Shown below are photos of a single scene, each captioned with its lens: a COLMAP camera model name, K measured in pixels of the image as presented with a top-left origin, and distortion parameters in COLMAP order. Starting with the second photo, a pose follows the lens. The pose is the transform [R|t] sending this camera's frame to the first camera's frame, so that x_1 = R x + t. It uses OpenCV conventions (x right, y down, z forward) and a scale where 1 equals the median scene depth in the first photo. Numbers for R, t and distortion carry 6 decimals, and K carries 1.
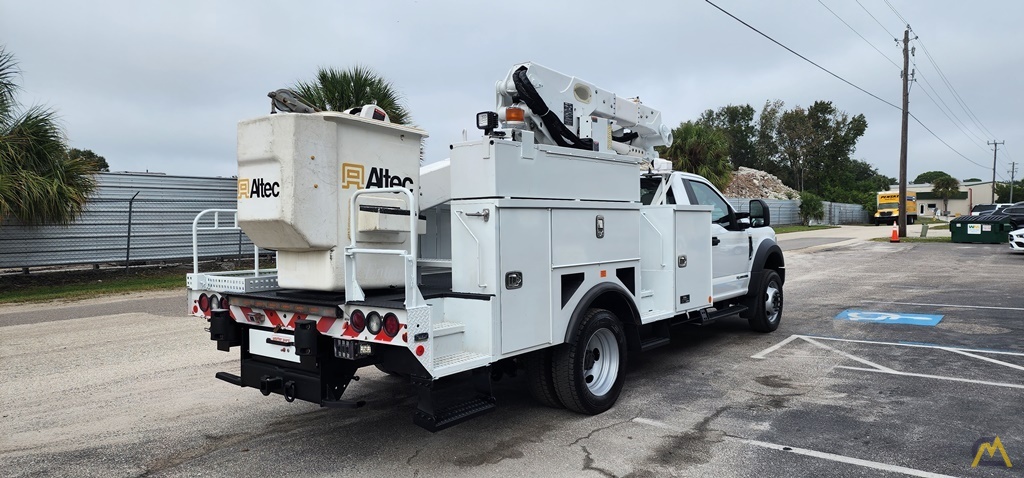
lens RADIAL K [[689.9, 0, 528.6], [0, 689.9, 258.1], [0, 0, 1]] dist [0.051765, -0.022013]
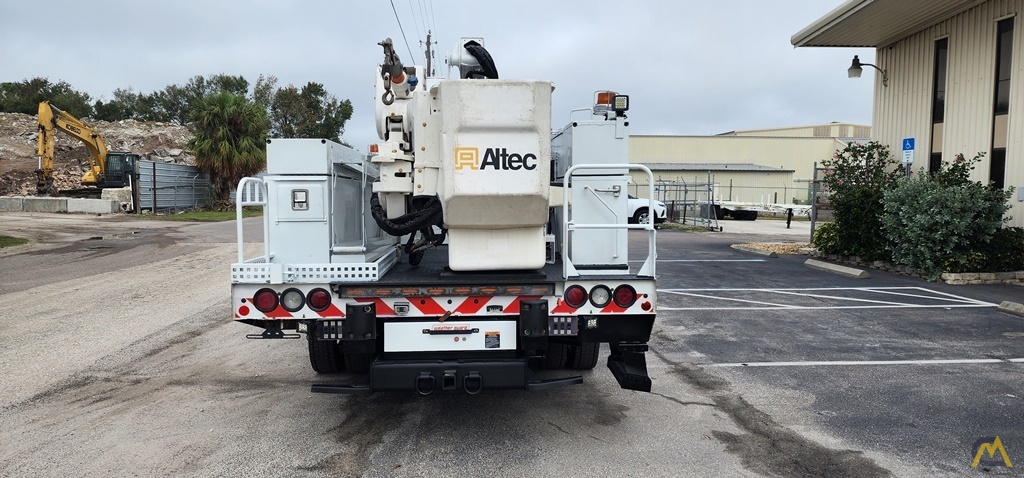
lens RADIAL K [[689.9, 0, 509.8], [0, 689.9, 239.1], [0, 0, 1]] dist [0.051765, -0.022013]
pose [[0.743044, -0.032118, 0.668471, -0.858478], [0.026324, 0.999477, 0.018762, -0.011429], [-0.668724, 0.003656, 0.743502, 0.282517]]
